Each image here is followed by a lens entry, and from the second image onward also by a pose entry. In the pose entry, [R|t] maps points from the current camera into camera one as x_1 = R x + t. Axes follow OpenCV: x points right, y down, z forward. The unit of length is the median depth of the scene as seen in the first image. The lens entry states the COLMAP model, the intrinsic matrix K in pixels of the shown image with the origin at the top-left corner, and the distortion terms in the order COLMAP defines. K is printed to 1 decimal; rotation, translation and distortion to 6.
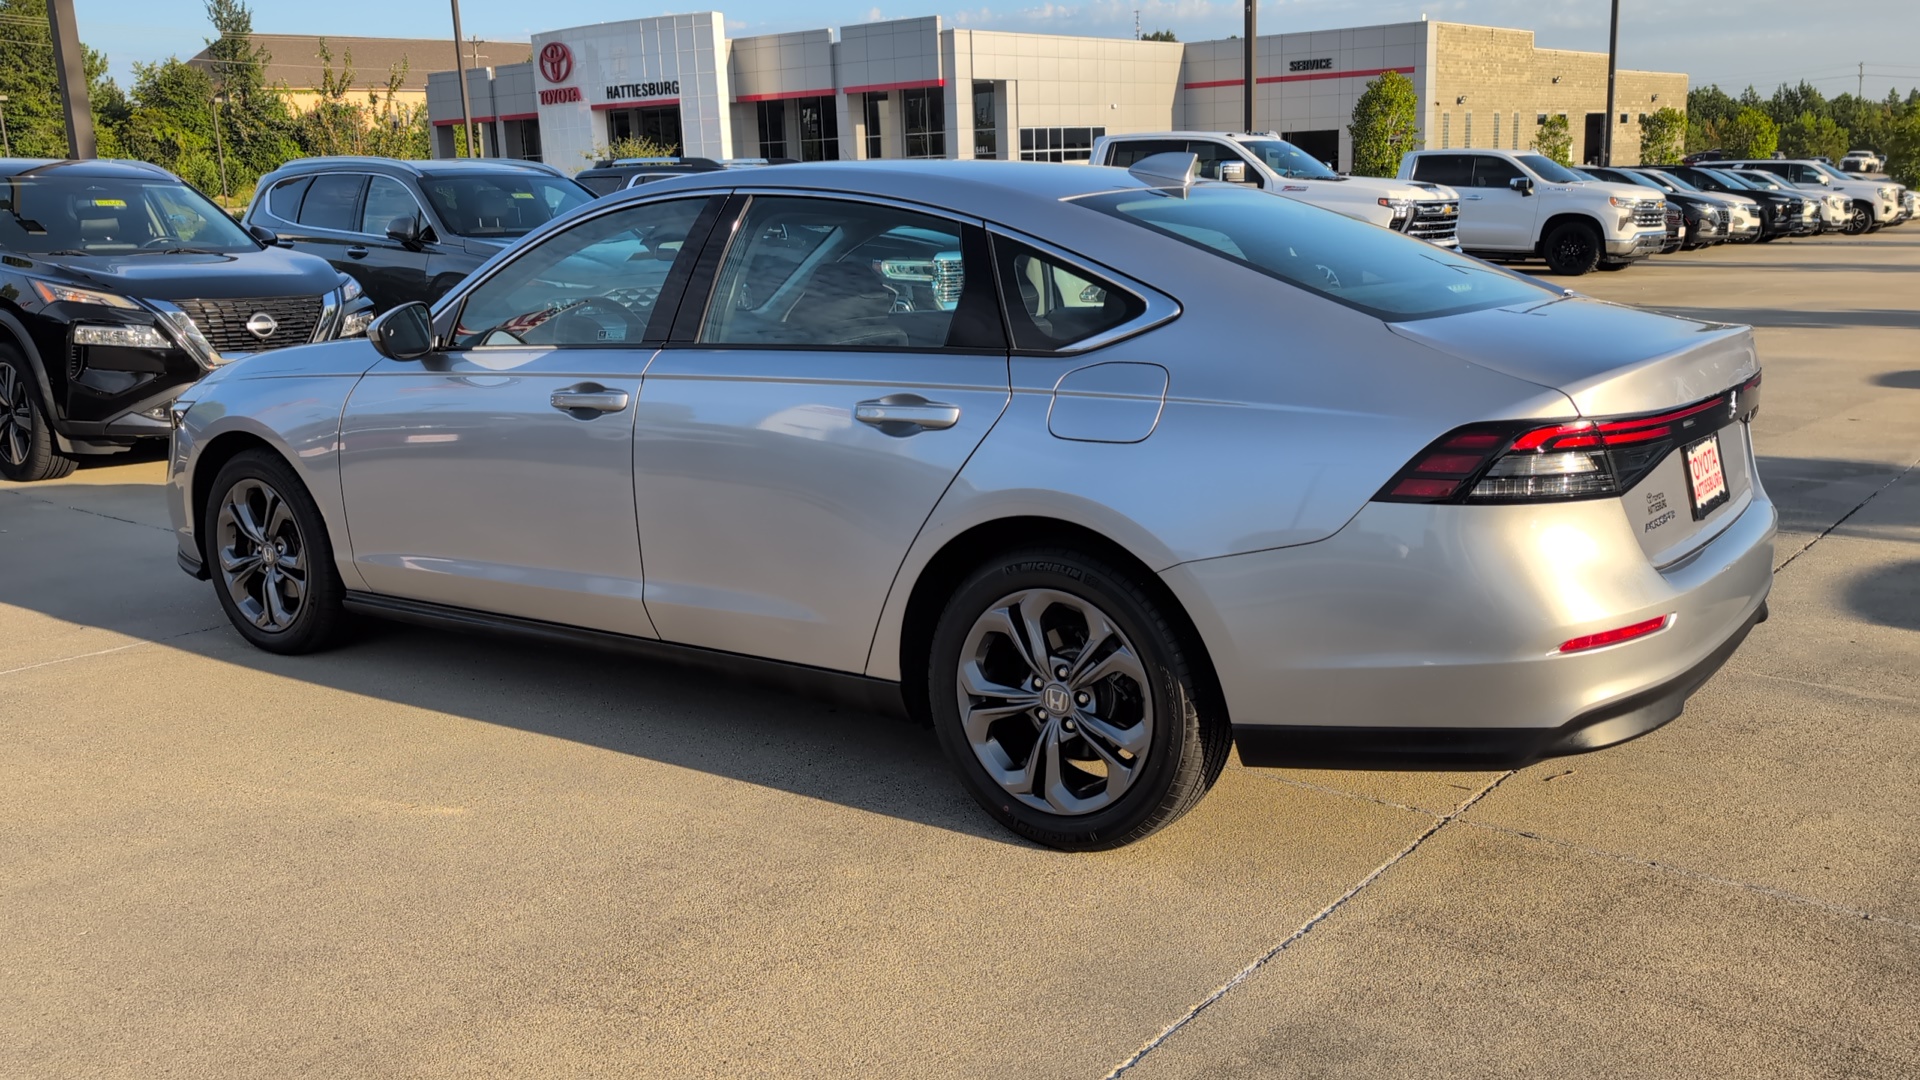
lens RADIAL K [[1606.3, 0, 970.2], [0, 1606.3, 541.1], [0, 0, 1]] dist [0.058053, -0.051195]
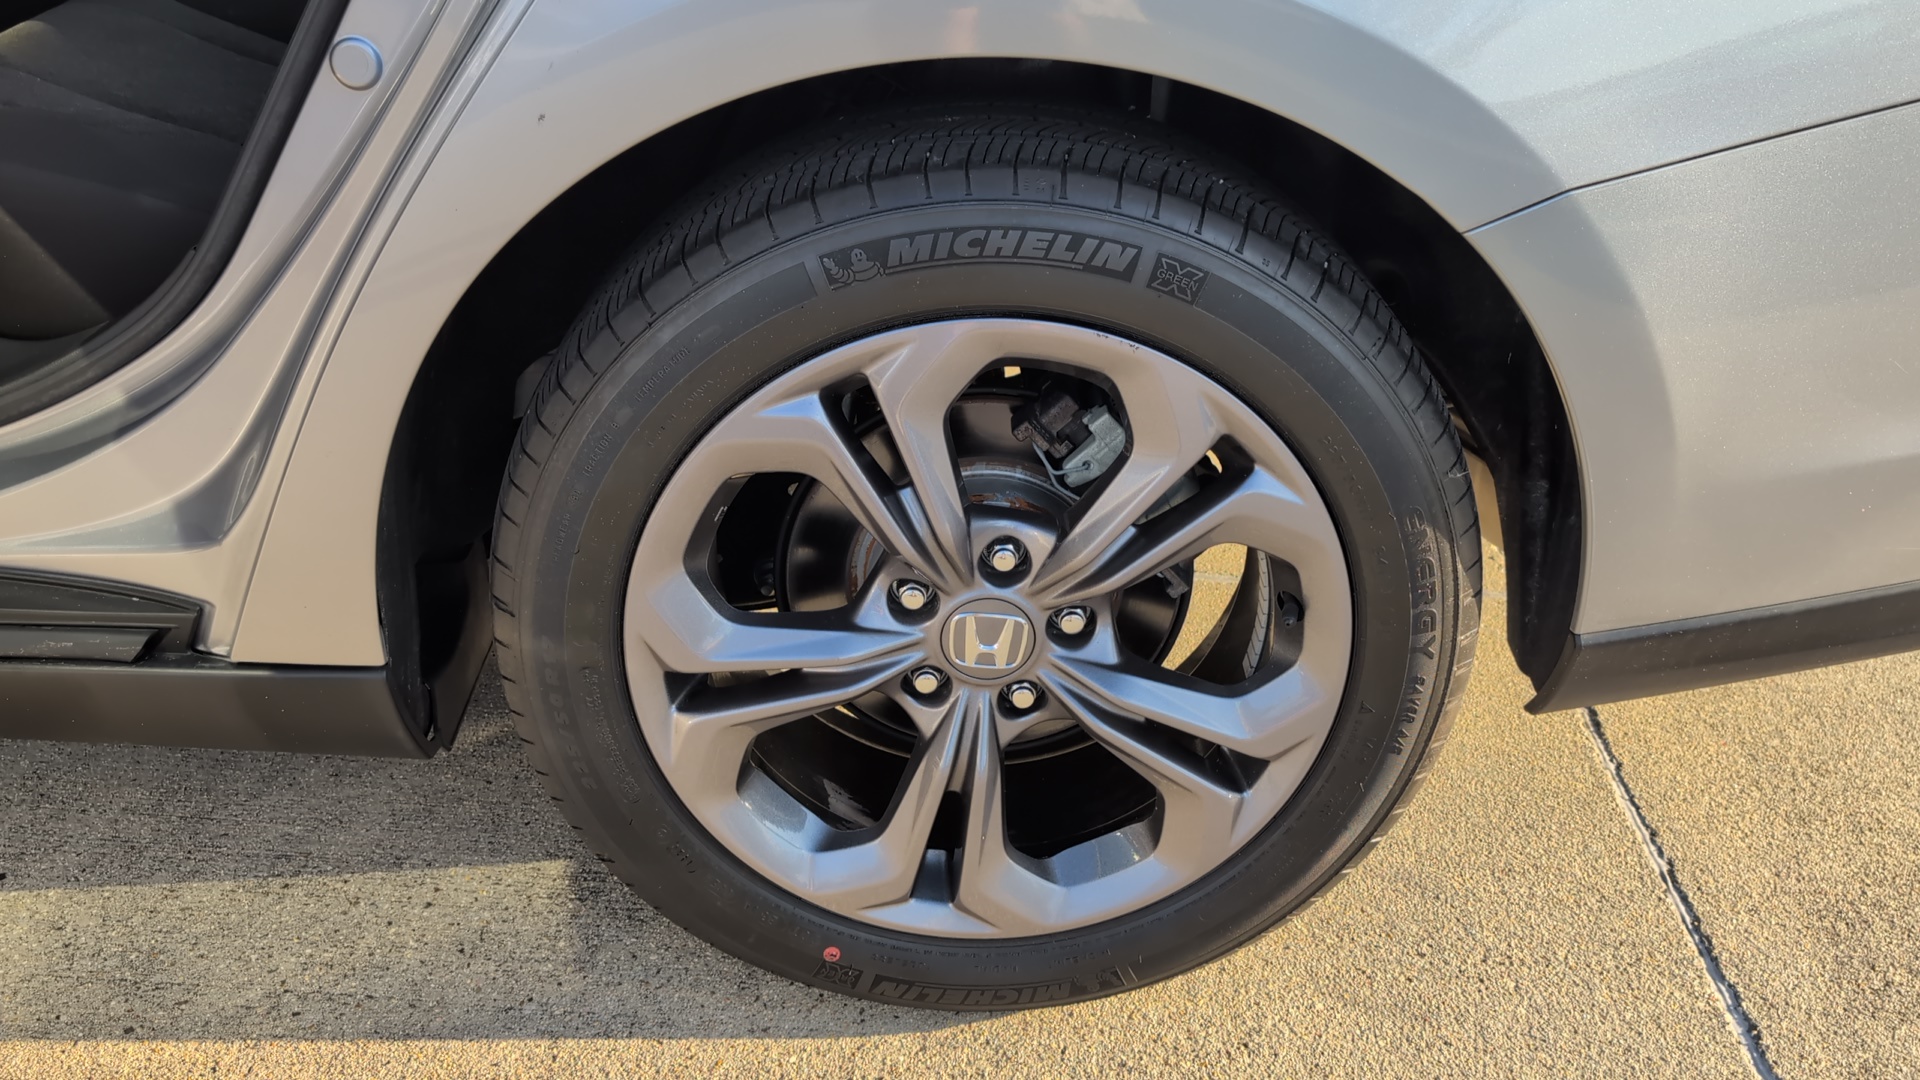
lens RADIAL K [[1606.3, 0, 970.2], [0, 1606.3, 541.1], [0, 0, 1]] dist [0.058053, -0.051195]
pose [[0.806393, -0.246064, 0.537758, -0.101438], [0.062978, 0.939886, 0.335630, -0.025030], [-0.588018, -0.236783, 0.773414, 0.645155]]
